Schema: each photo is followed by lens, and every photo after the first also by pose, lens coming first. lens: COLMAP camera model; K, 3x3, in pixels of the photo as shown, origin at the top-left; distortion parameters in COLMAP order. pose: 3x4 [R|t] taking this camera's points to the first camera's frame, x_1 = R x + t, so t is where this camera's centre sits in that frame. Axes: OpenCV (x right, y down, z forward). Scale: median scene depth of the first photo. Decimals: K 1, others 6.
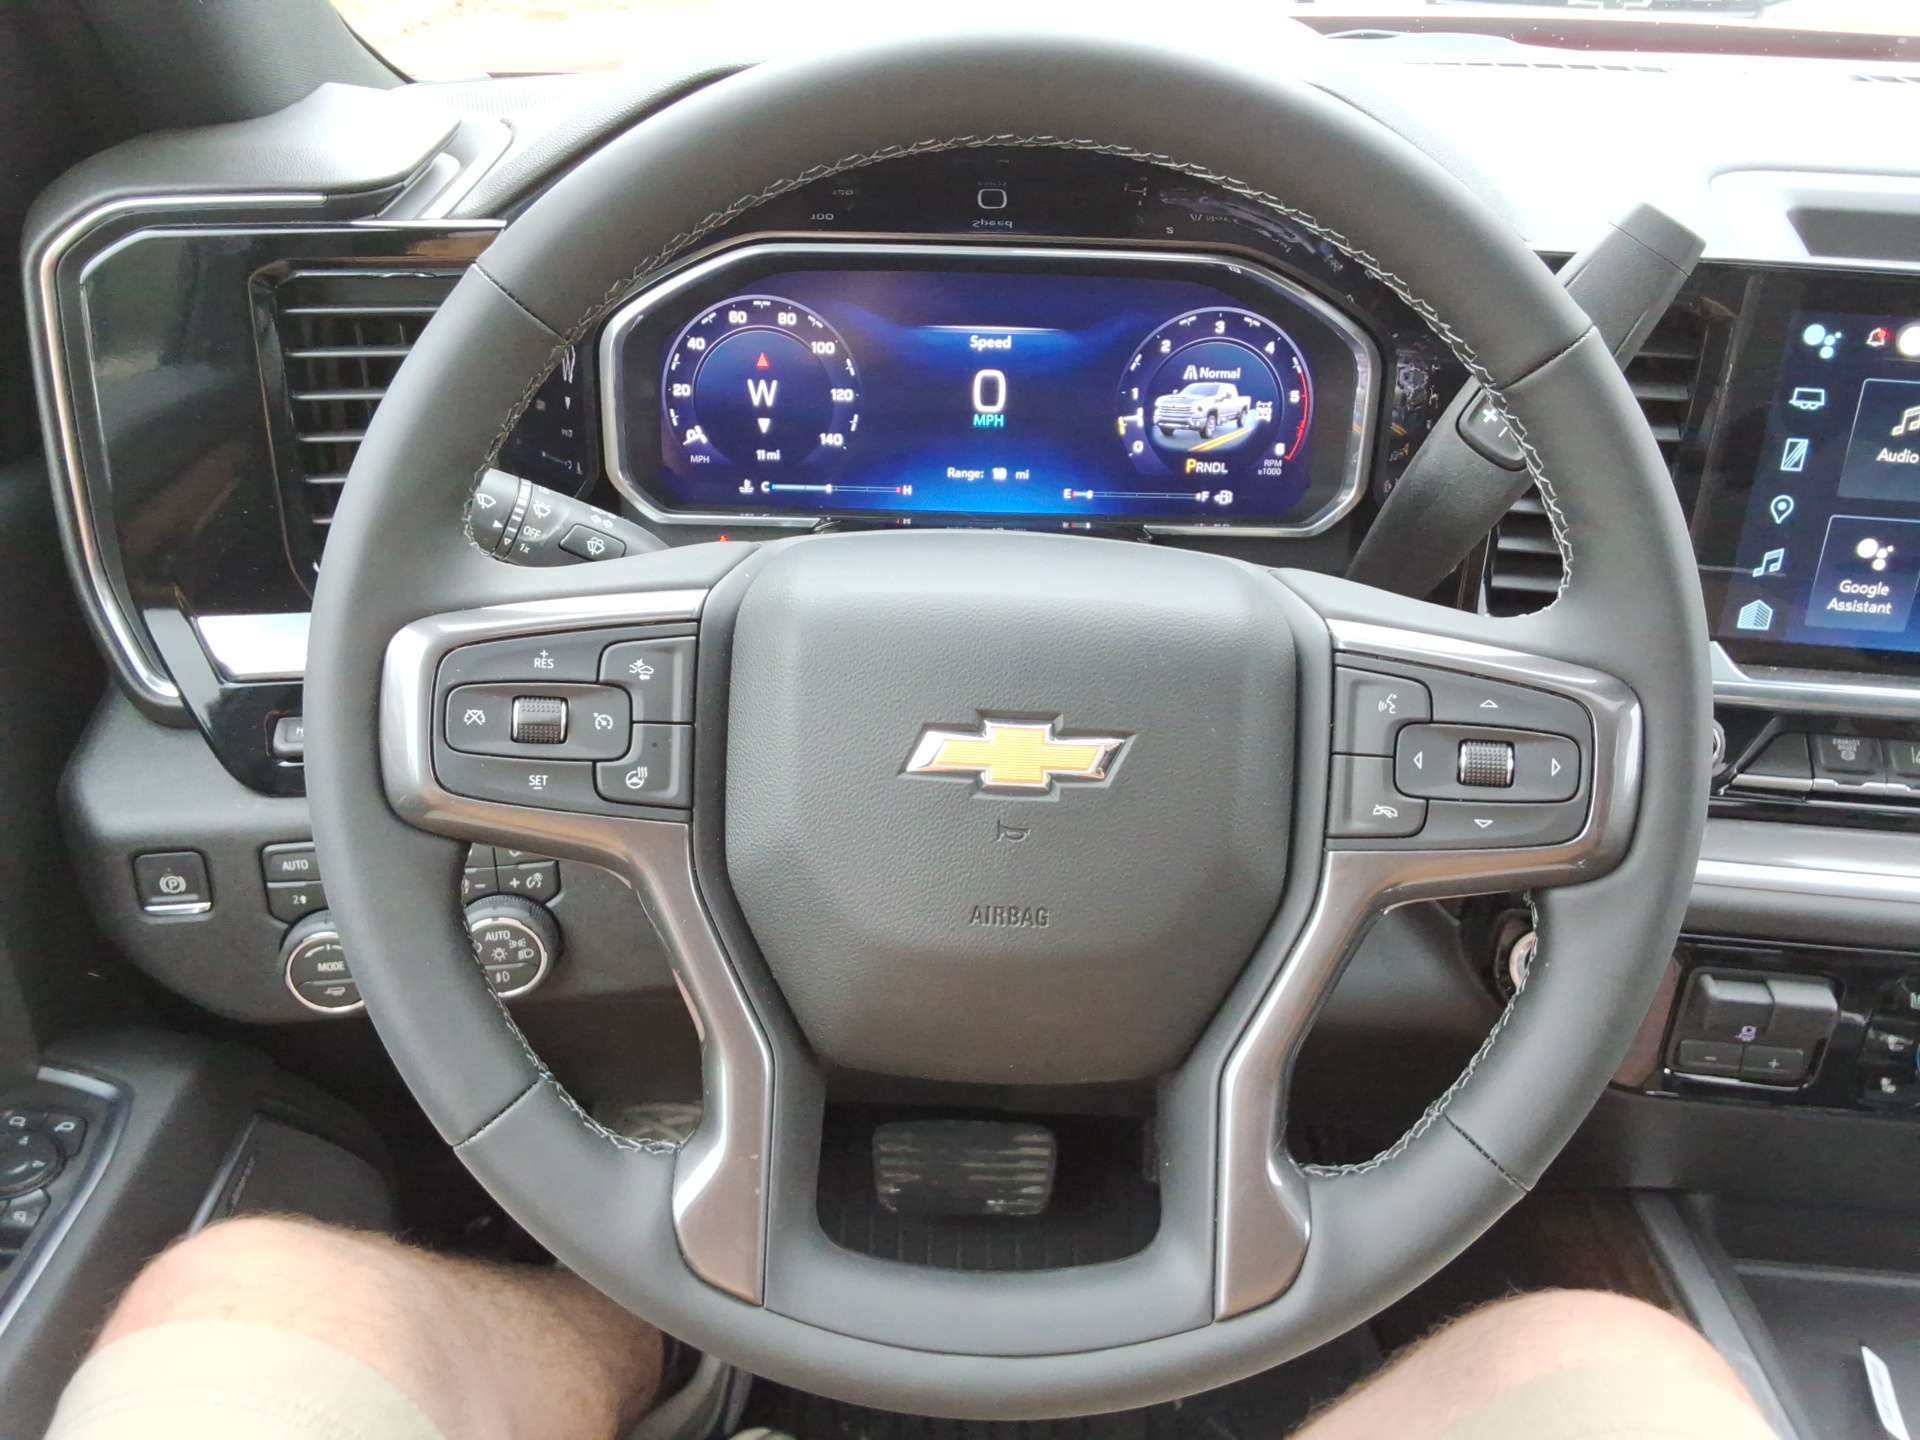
lens RADIAL K [[1531.1, 0, 993.9], [0, 1531.1, 714.2], [0, 0, 1]] dist [0.107420, -0.160044]
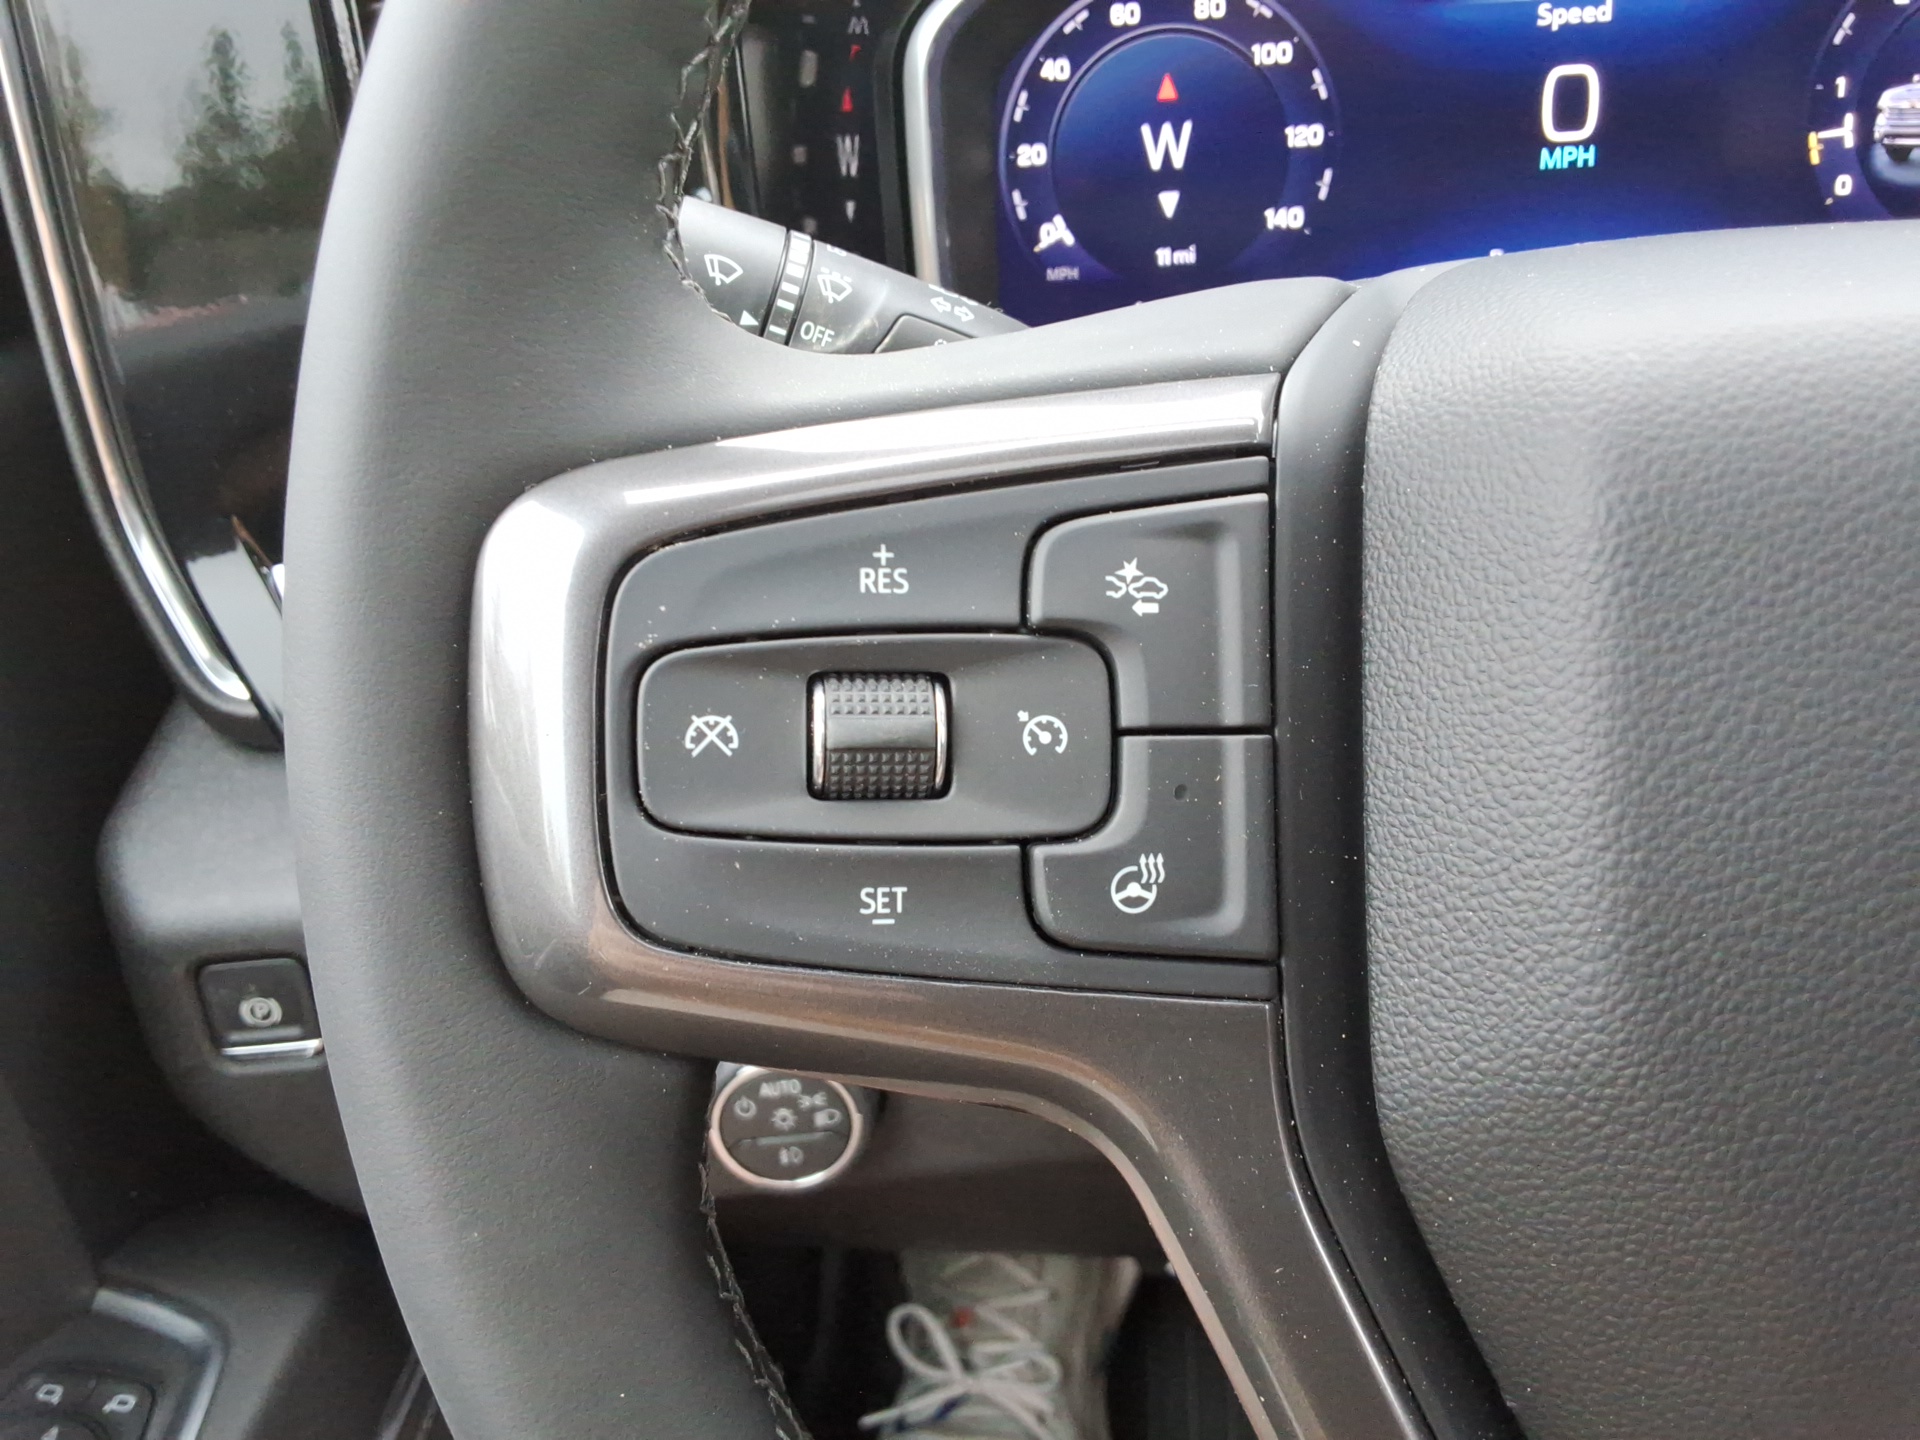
lens RADIAL K [[1531.1, 0, 1003.3], [0, 1531.1, 736.1], [0, 0, 1]] dist [0.107420, -0.160044]
pose [[0.987875, -0.034197, -0.151435, -0.144585], [0.039072, 0.998806, 0.029333, -0.003927], [0.150251, -0.034894, 0.988032, 0.442495]]
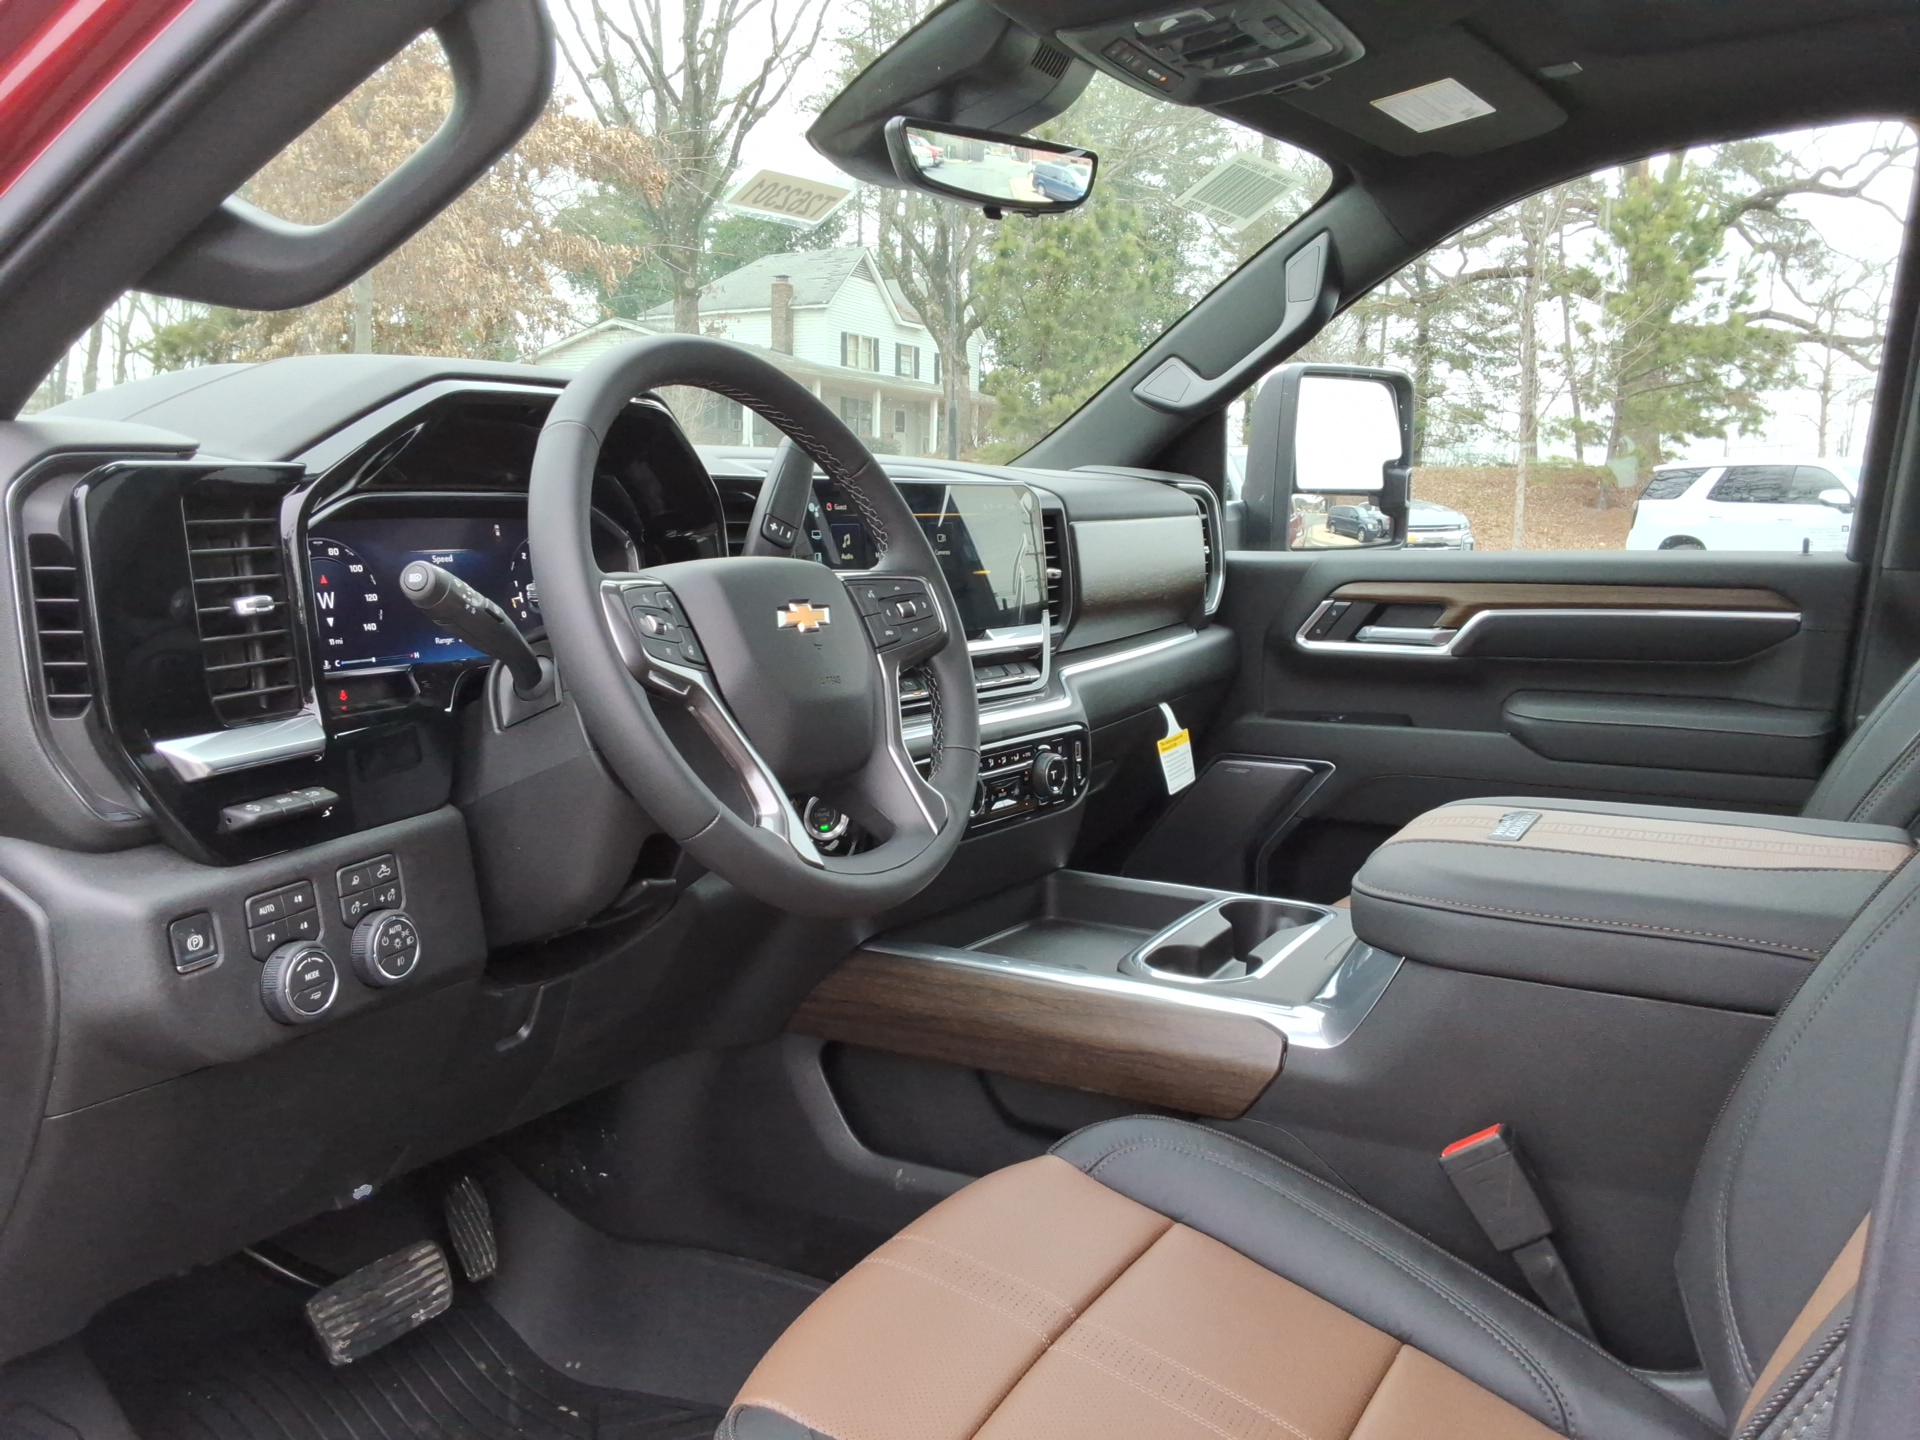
lens RADIAL K [[1531.1, 0, 969.1], [0, 1531.1, 717.1], [0, 0, 1]] dist [0.107420, -0.160044]
pose [[0.510079, -0.150715, 0.846820, -1.244053], [0.420108, 0.902760, -0.092379, 0.323844], [-0.750552, 0.402876, 0.523796, -0.225745]]
